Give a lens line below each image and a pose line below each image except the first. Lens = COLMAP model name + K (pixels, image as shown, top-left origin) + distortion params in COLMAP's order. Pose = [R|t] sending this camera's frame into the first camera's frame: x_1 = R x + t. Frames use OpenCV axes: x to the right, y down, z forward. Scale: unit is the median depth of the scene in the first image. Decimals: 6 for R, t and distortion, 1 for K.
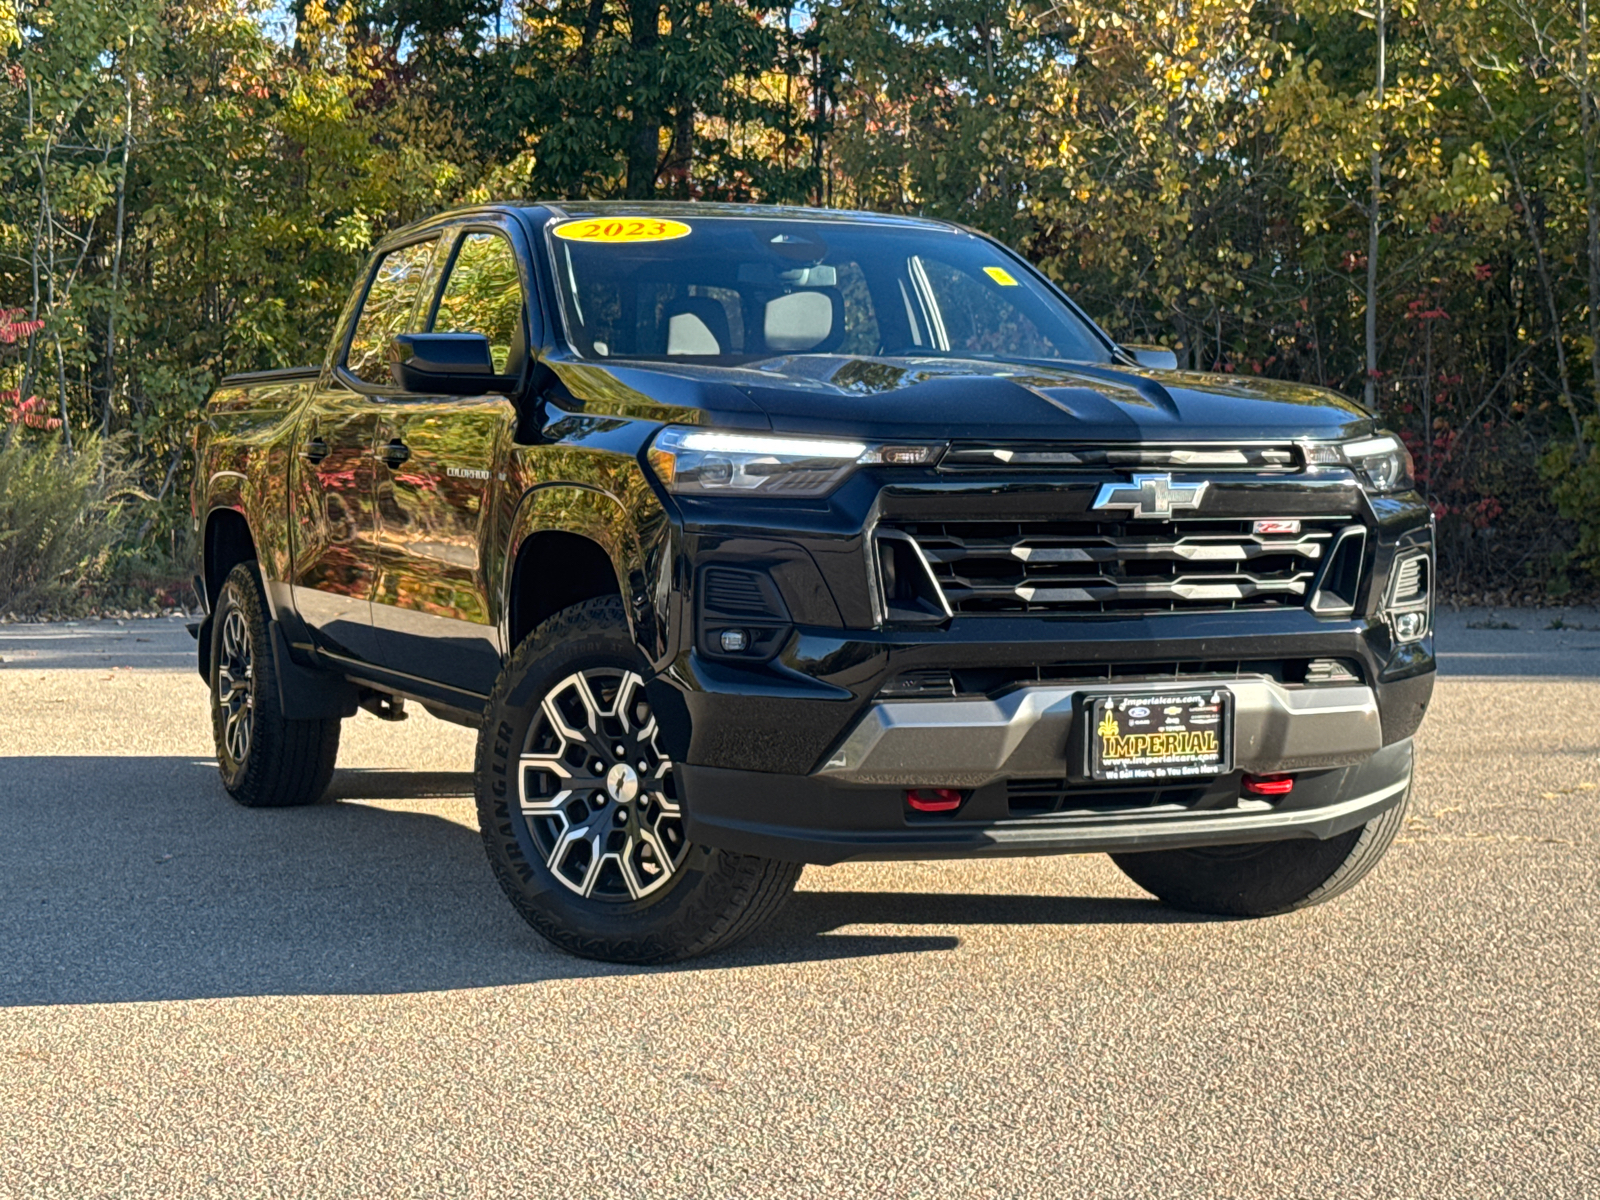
lens RADIAL K [[2889.3, 0, 798.3], [0, 2889.3, 599.8], [0, 0, 1]] dist [0.283710, 0.079645]
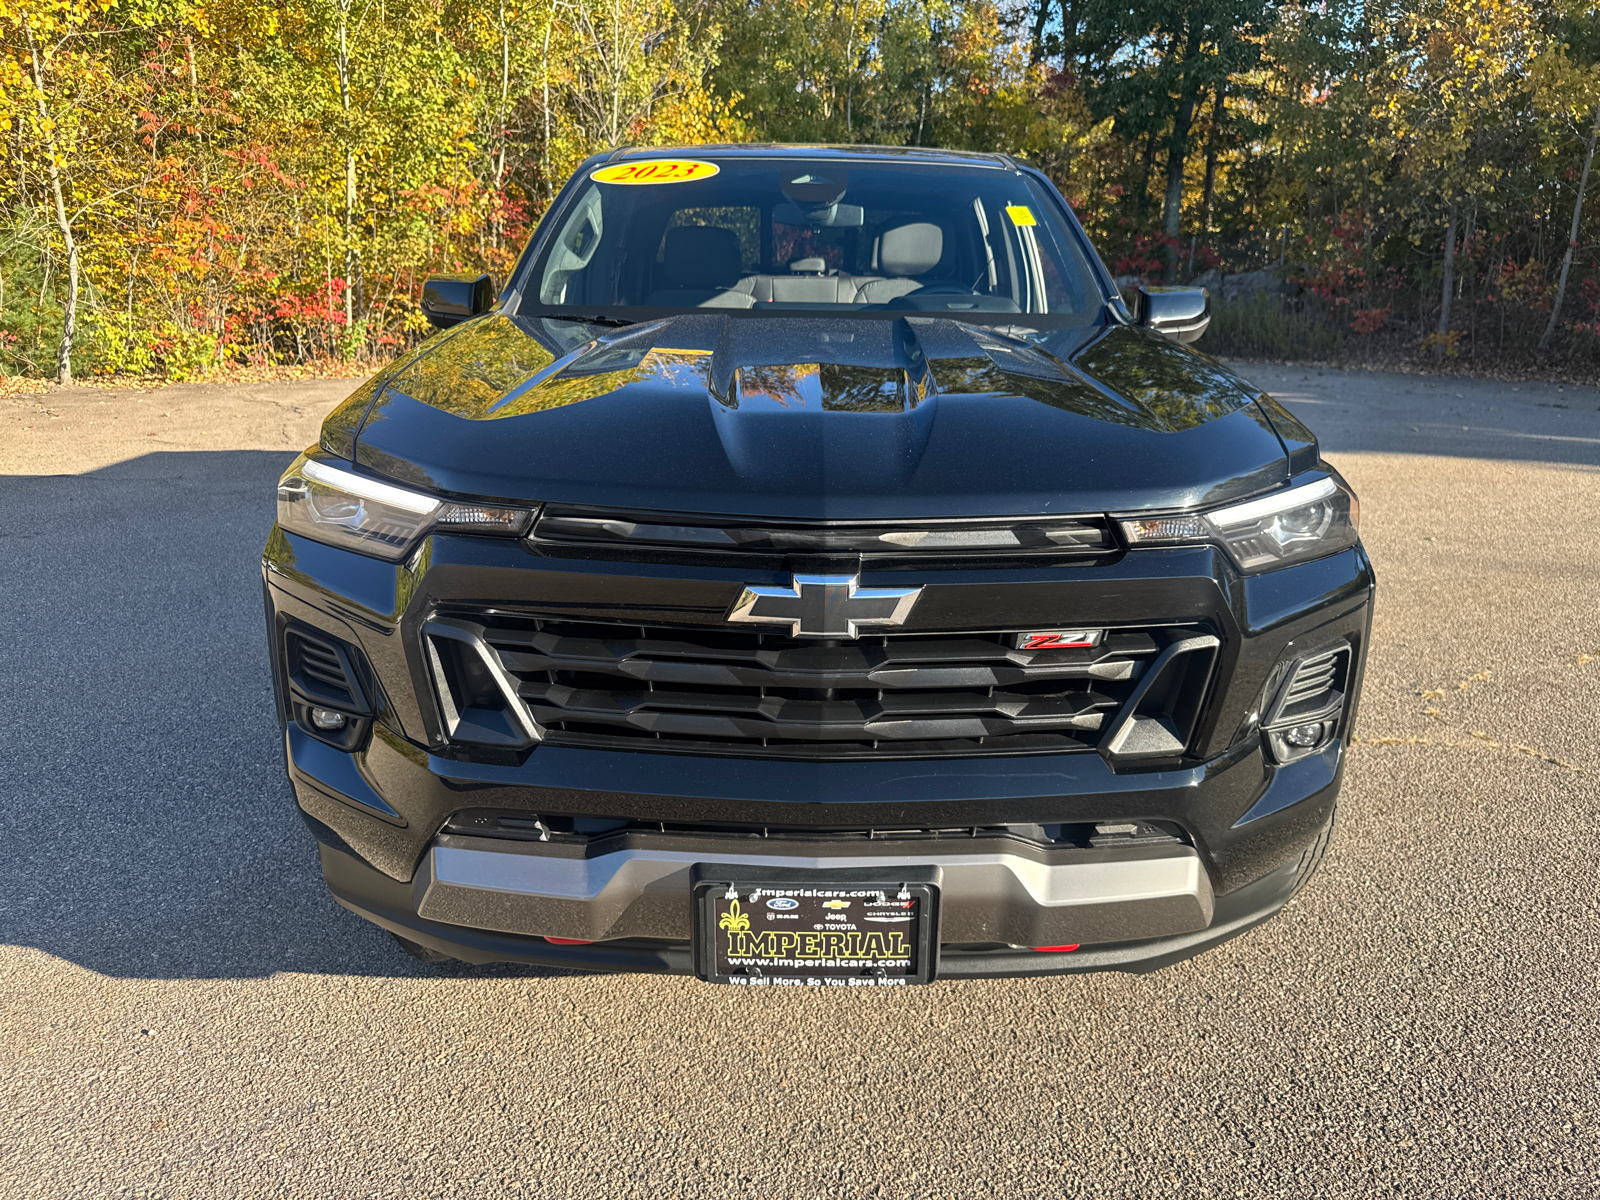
lens RADIAL K [[1144.8, 0, 804.6], [0, 1144.8, 577.8], [0, 0, 1]] dist [0.038868, -0.004643]
pose [[0.924876, 0.127778, -0.358157, 0.209812], [-0.045078, 0.972054, 0.230390, -0.102089], [0.377586, -0.196937, 0.904790, 0.754351]]
